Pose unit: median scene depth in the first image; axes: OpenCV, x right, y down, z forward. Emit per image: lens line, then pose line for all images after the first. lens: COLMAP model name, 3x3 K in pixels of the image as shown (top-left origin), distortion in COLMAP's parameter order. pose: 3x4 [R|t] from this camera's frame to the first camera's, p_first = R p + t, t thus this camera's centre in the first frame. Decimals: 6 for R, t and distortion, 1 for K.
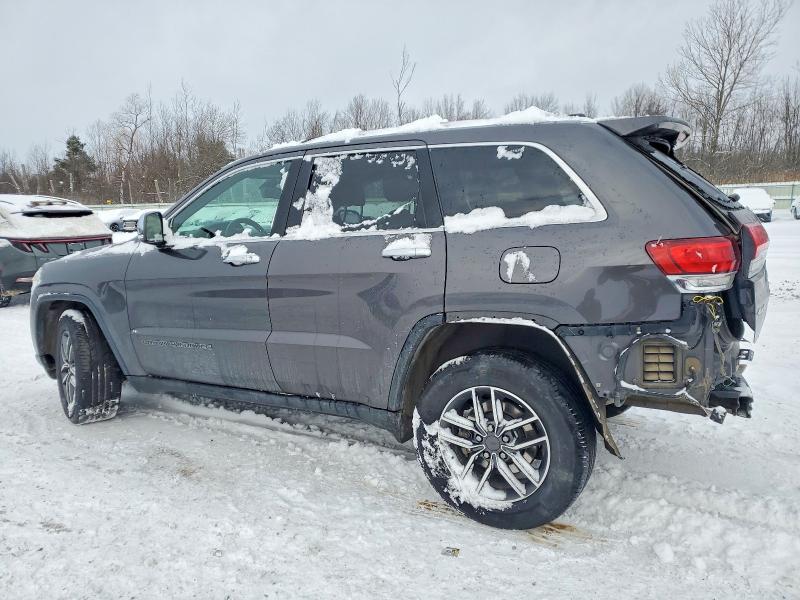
lens RADIAL K [[660.5, 0, 400.0], [0, 660.5, 300.0], [0, 0, 1]] dist [0.159813, -0.222647]
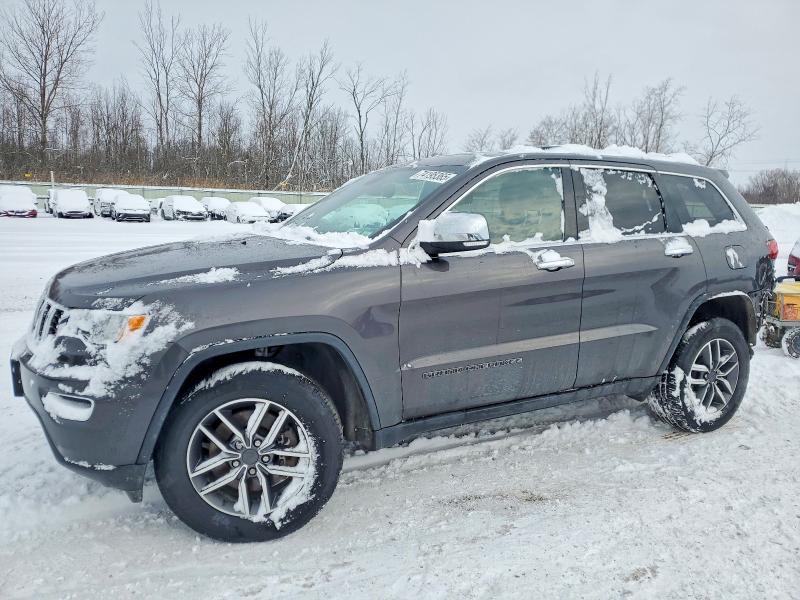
lens RADIAL K [[660.8, 0, 392.1], [0, 660.8, 299.9], [0, 0, 1]] dist [0.043295, -0.003018]
pose [[0.449930, -0.088848, 0.888633, -1.296766], [0.083336, 0.994874, 0.057276, -0.089047], [-0.889167, 0.048284, 0.455028, 0.814722]]
